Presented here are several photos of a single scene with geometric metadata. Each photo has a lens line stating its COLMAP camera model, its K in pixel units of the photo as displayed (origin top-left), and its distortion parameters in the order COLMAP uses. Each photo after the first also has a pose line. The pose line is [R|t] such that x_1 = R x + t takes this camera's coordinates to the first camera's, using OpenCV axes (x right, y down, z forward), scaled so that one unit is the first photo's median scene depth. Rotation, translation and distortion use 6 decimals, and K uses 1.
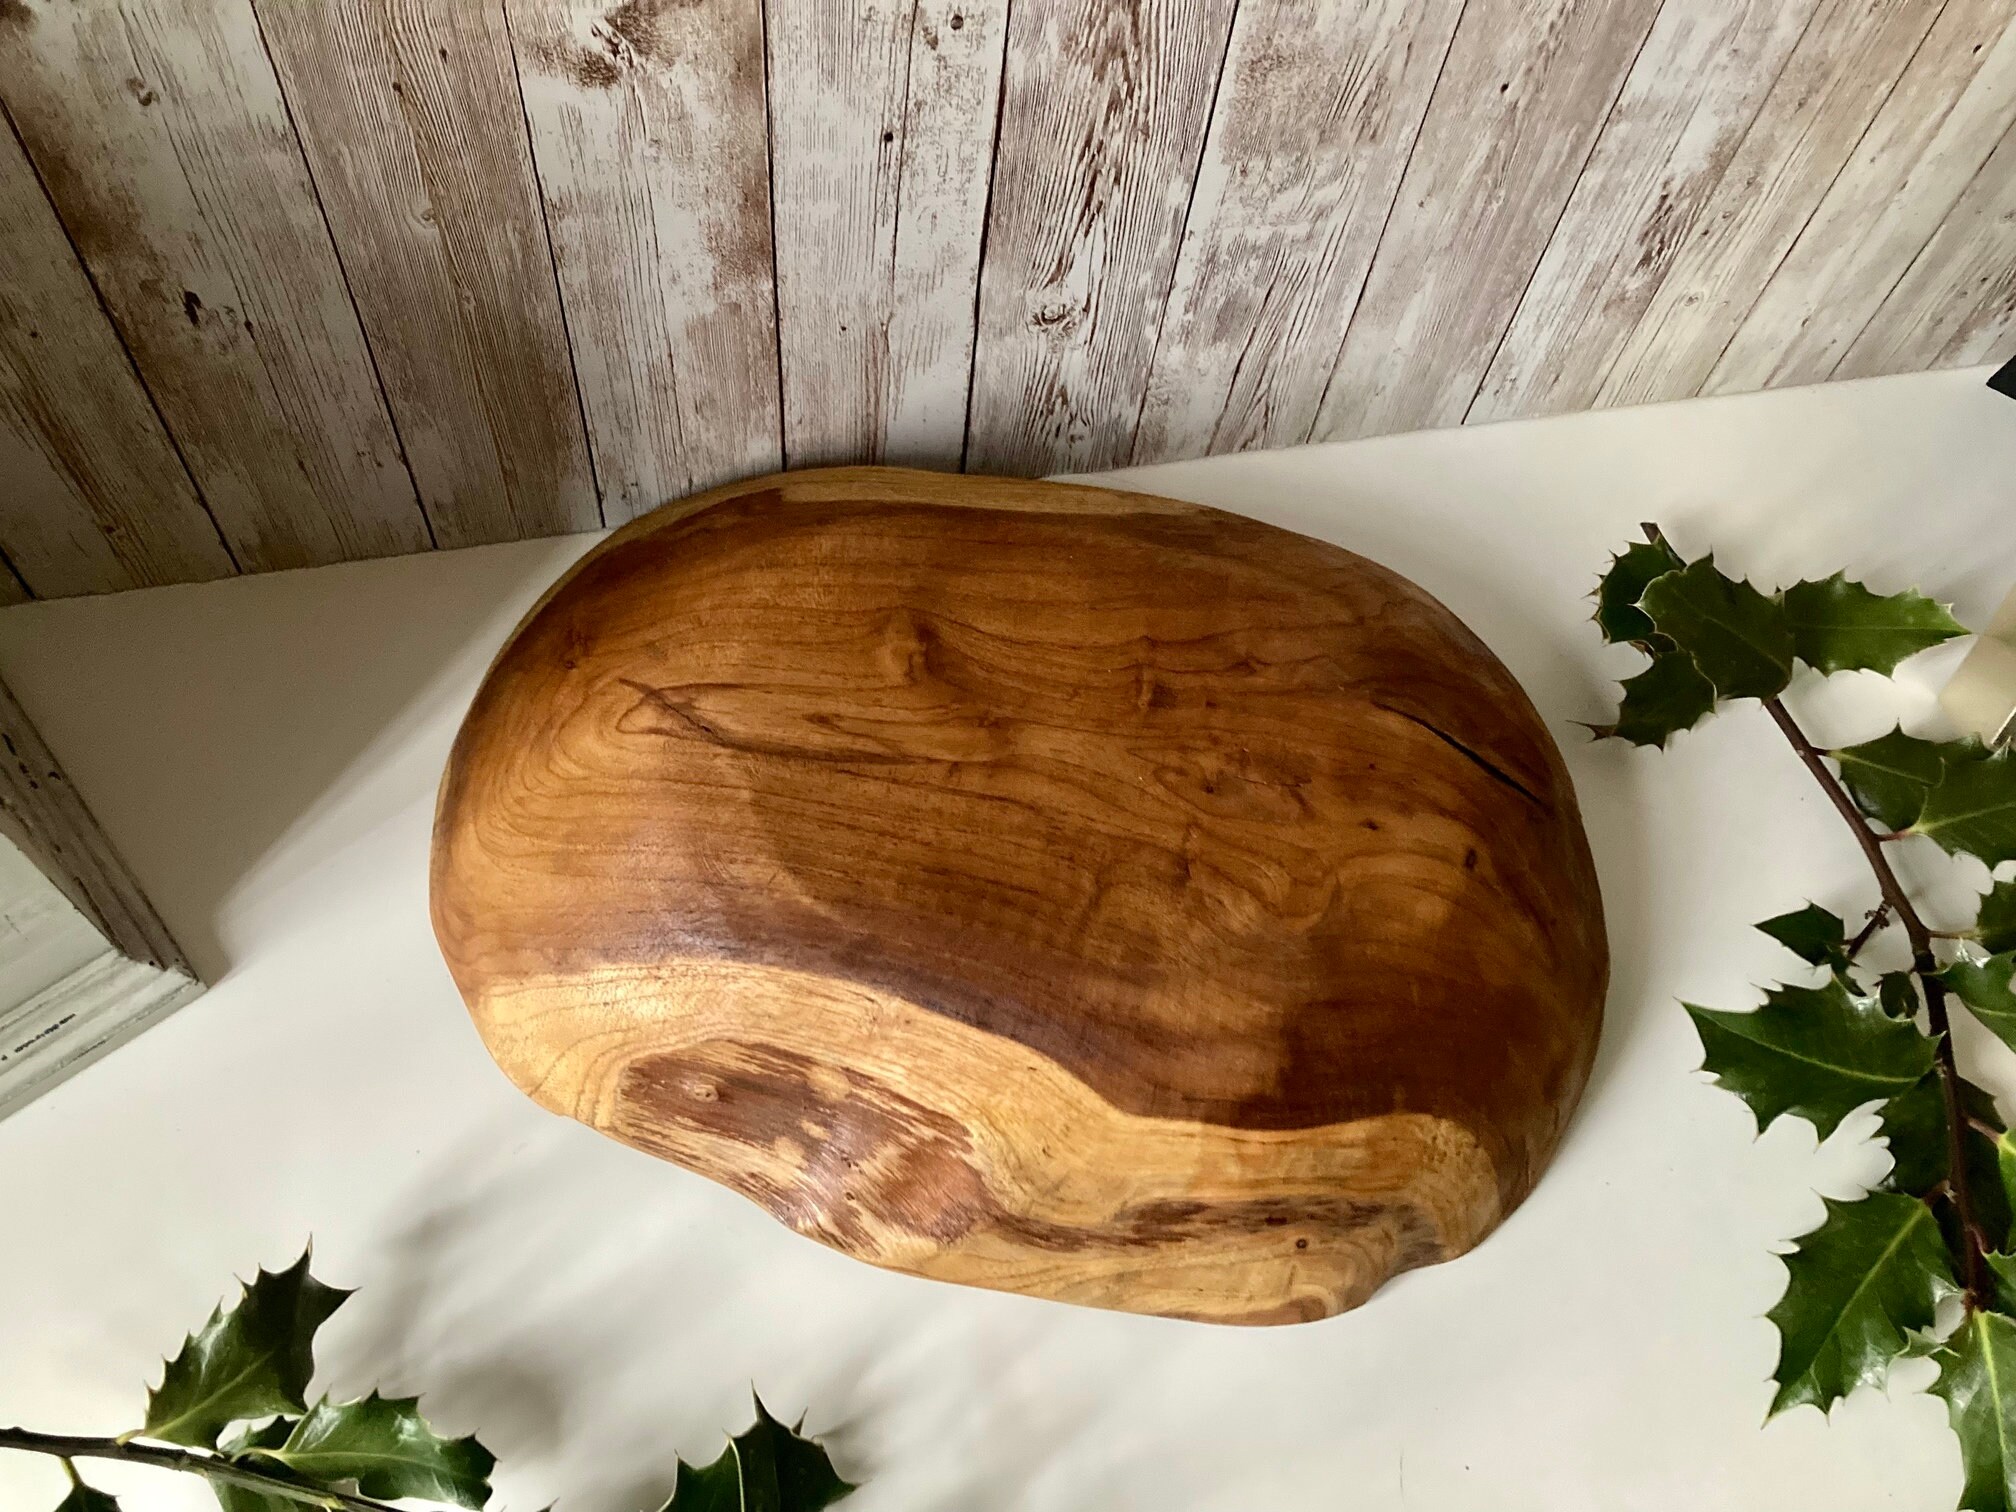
lens RADIAL K [[1678.9, 0, 1008.0], [0, 1678.9, 756.0], [0, 0, 1]] dist [-0.034267, 0.094839]
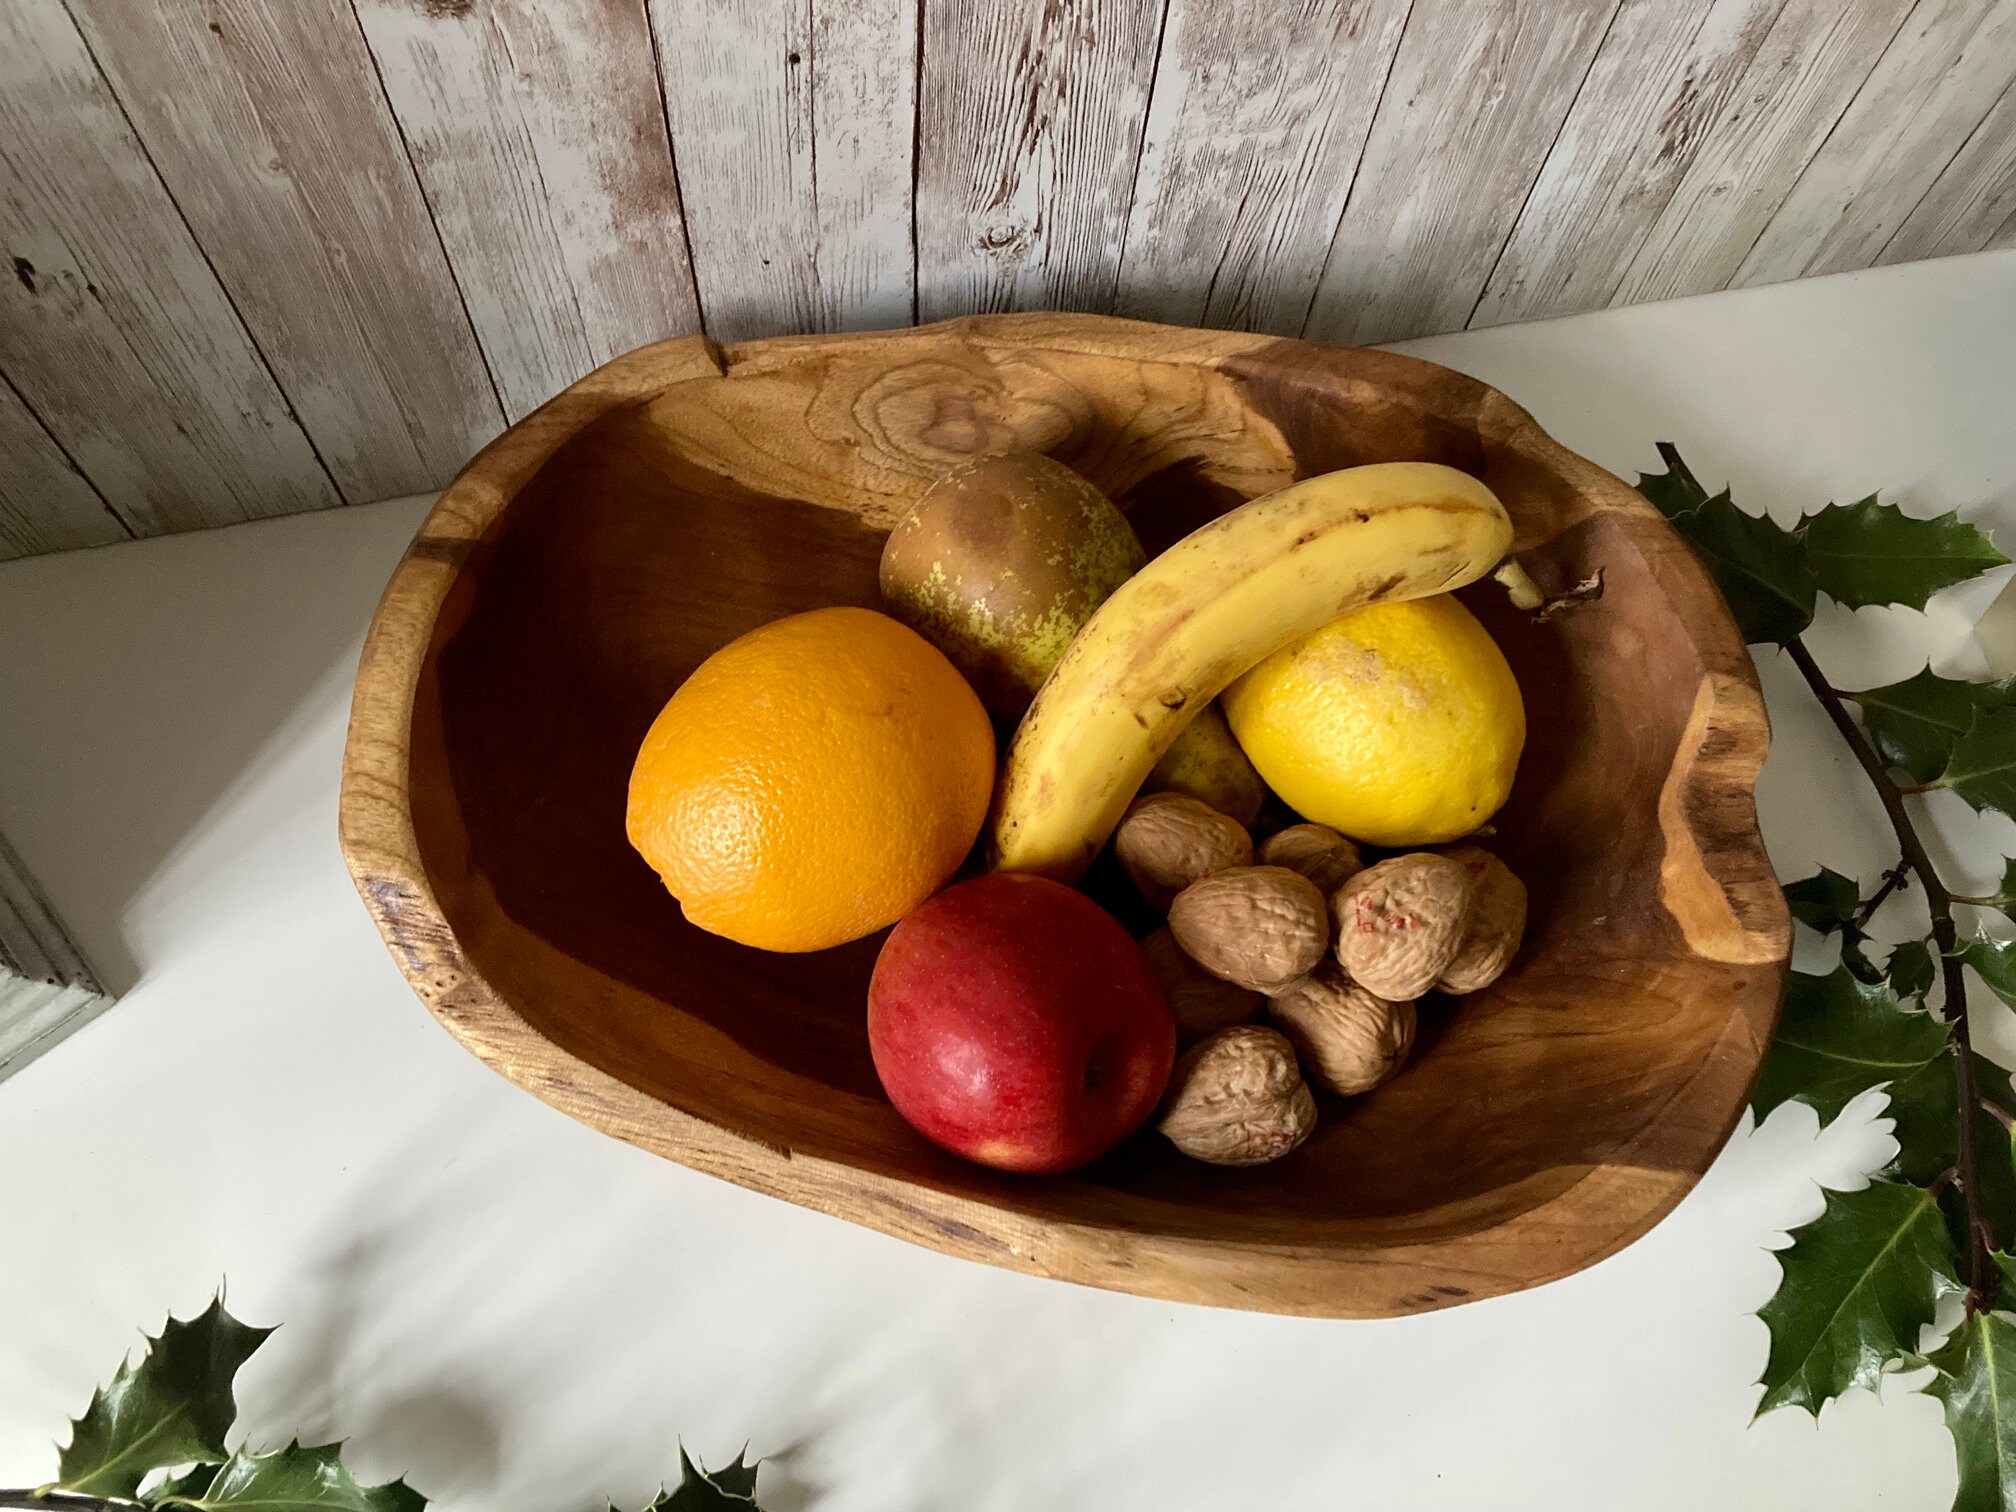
lens RADIAL K [[1687.3, 0, 1027.7], [0, 1687.3, 756.5], [0, 0, 1]] dist [-0.066643, 0.143739]
pose [[0.999731, -0.016800, -0.016007, 0.056635], [0.018505, 0.993410, 0.113108, -0.097529], [0.014001, -0.113374, 0.993454, 0.080466]]
